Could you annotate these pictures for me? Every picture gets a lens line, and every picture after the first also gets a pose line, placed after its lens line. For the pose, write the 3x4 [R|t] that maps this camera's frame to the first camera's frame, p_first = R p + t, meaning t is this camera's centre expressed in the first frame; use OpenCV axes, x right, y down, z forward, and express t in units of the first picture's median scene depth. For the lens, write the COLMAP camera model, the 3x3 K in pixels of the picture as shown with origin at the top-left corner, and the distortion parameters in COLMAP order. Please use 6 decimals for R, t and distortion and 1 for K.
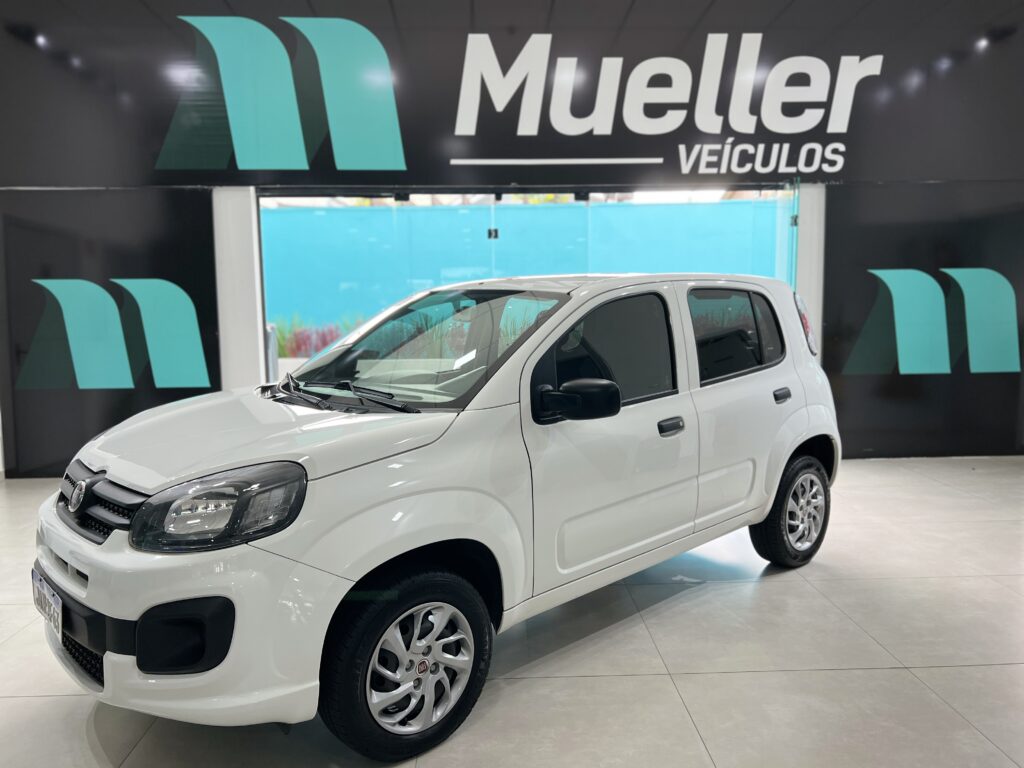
lens RADIAL K [[762.6, 0, 518.2], [0, 762.6, 386.9], [0, 0, 1]] dist [0.018906, -0.019861]
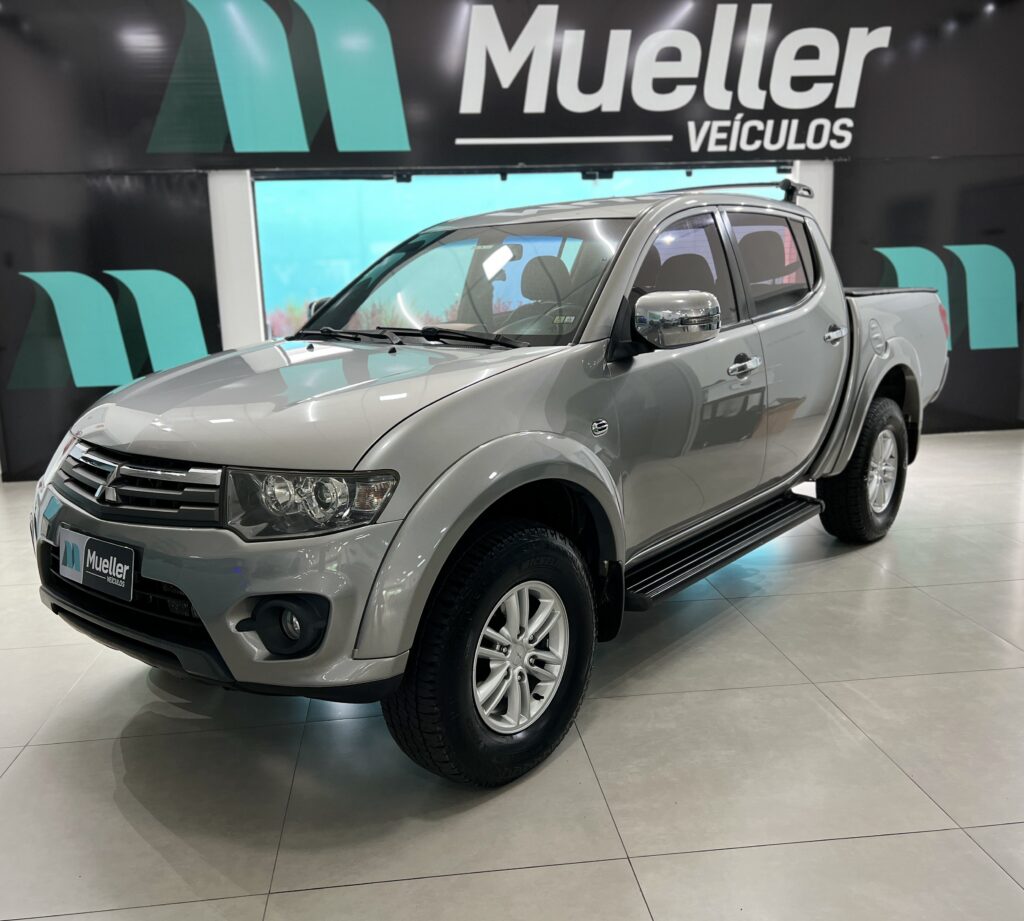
lens RADIAL K [[915.8, 0, 506.3], [0, 915.8, 465.2], [0, 0, 1]] dist [0.004631, 0.001564]
pose [[0.997482, -0.030834, 0.063865, -0.110477], [0.025161, 0.995820, 0.087802, 0.012573], [-0.066306, -0.085974, 0.994089, -0.188977]]
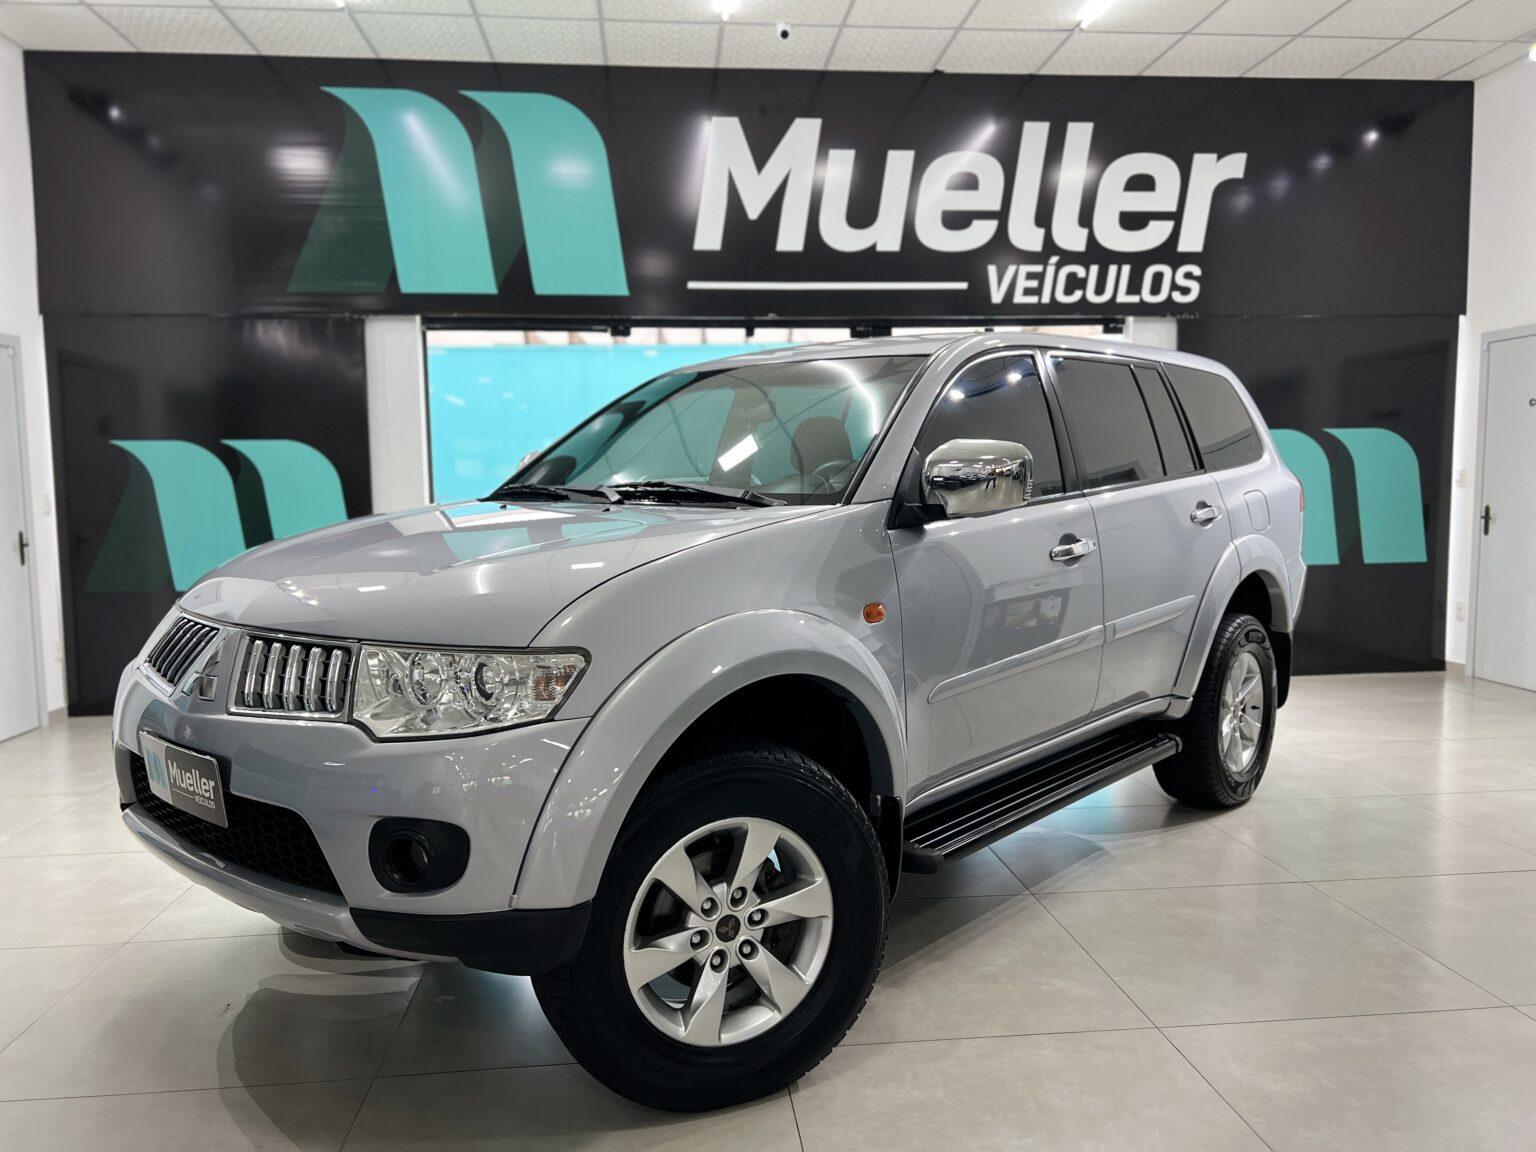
lens RADIAL K [[1144.0, 0, 772.5], [0, 1144.0, 585.5], [0, 0, 1]] dist [0.018906, -0.019861]
pose [[0.998171, -0.007307, 0.060012, -0.074623], [0.008985, 0.999575, -0.027727, 0.031545], [-0.059784, 0.028216, 0.997812, -0.116445]]
